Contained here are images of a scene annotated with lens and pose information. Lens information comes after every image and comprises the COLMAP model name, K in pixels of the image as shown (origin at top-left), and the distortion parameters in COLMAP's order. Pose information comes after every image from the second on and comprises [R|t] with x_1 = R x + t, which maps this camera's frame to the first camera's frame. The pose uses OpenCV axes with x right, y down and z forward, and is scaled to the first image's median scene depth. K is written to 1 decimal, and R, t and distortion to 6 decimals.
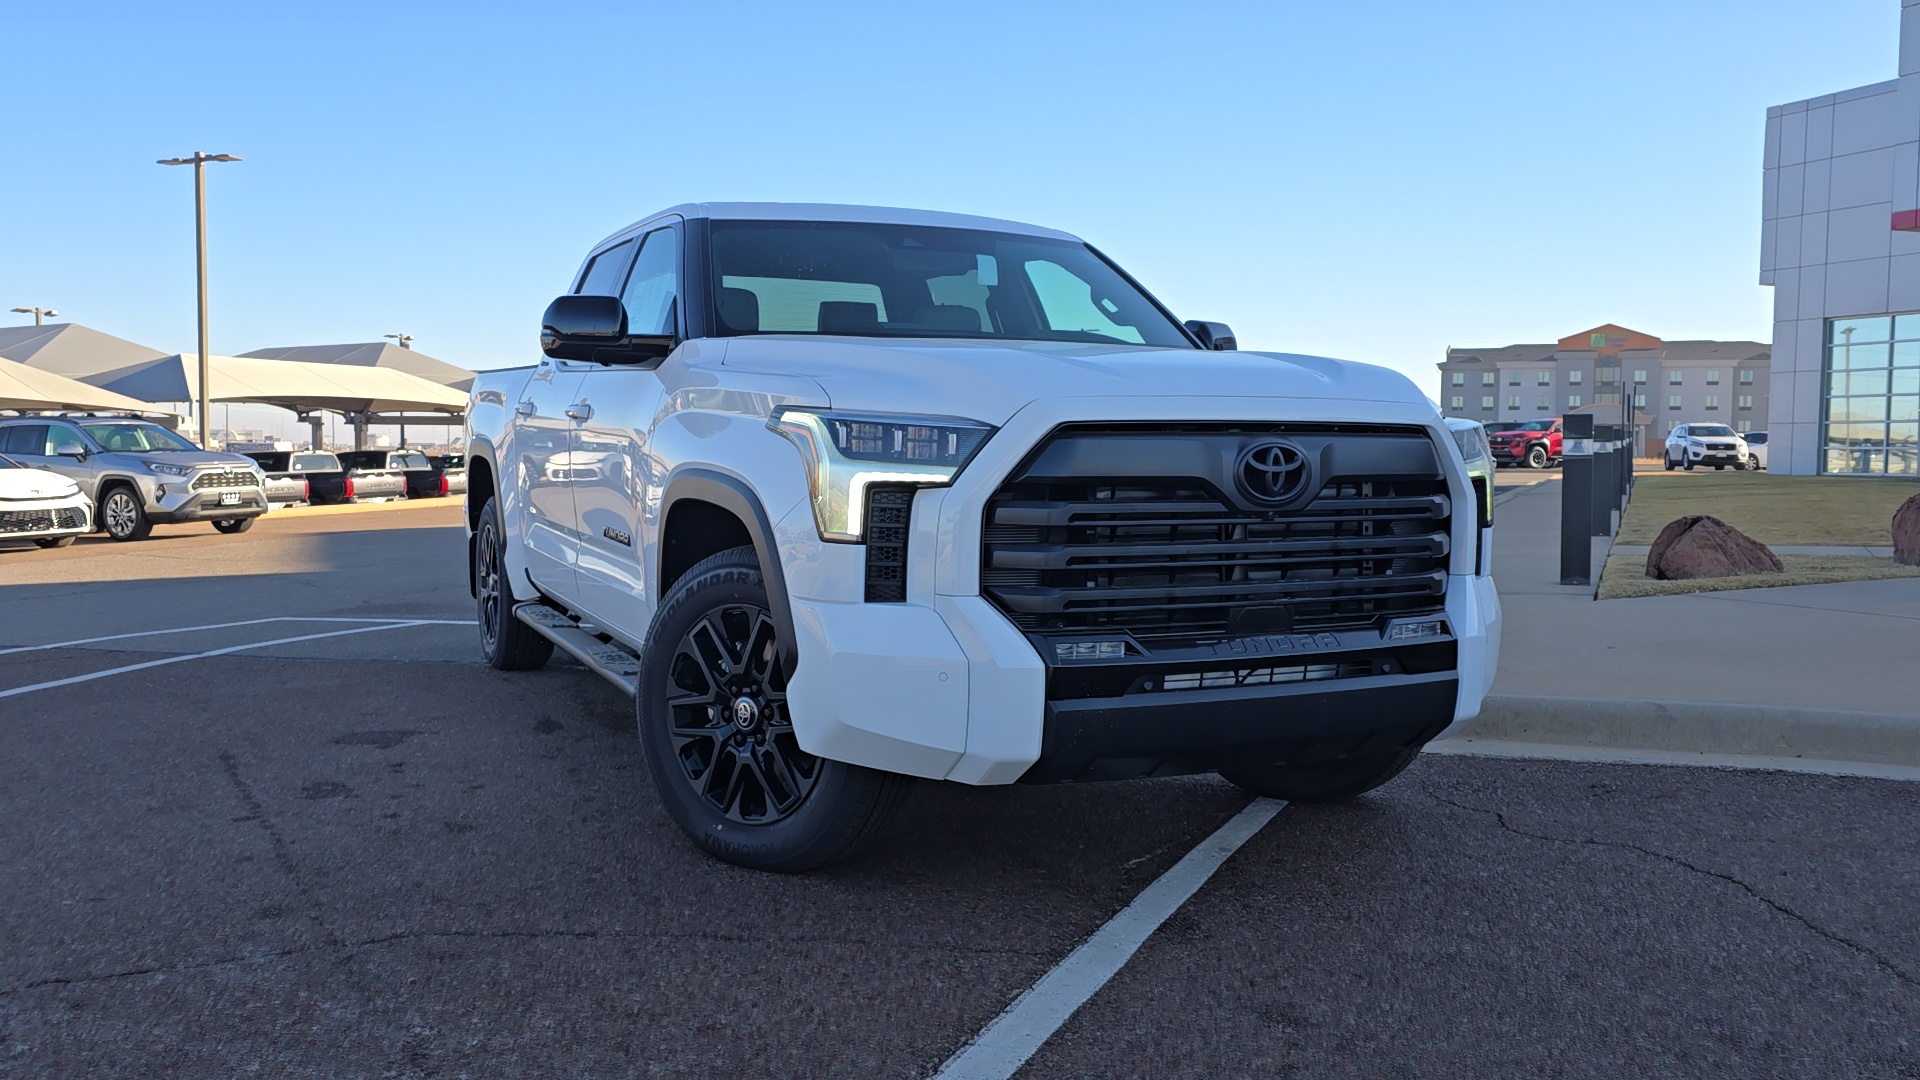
lens RADIAL K [[1563.8, 0, 998.8], [0, 1563.8, 515.5], [0, 0, 1]] dist [0.009201, 0.008415]
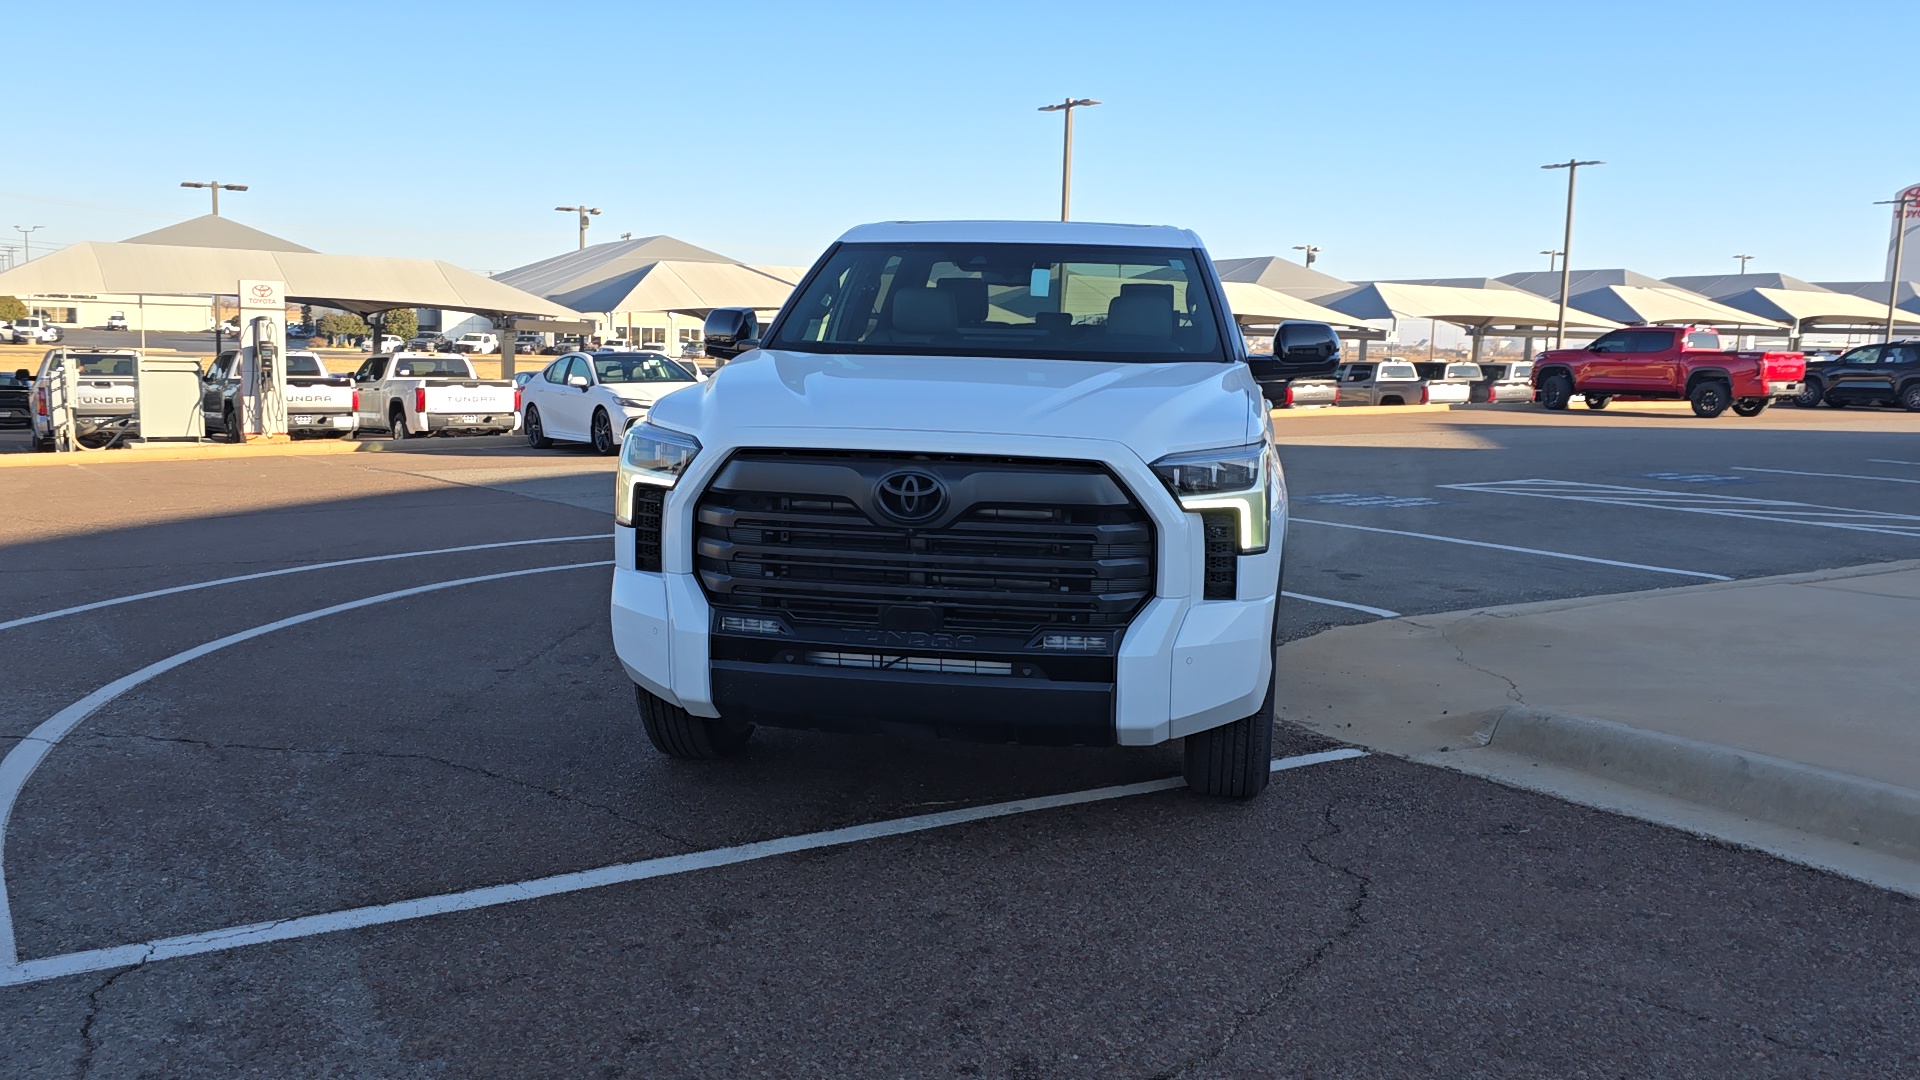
lens RADIAL K [[1534.2, 0, 950.8], [0, 1534.2, 539.9], [0, 0, 1]] dist [0.005056, 0.001420]
pose [[0.839019, 0.091007, -0.536437, 0.824558], [-0.051829, 0.994797, 0.087704, -0.097751], [0.541628, -0.045782, 0.839371, 0.032080]]
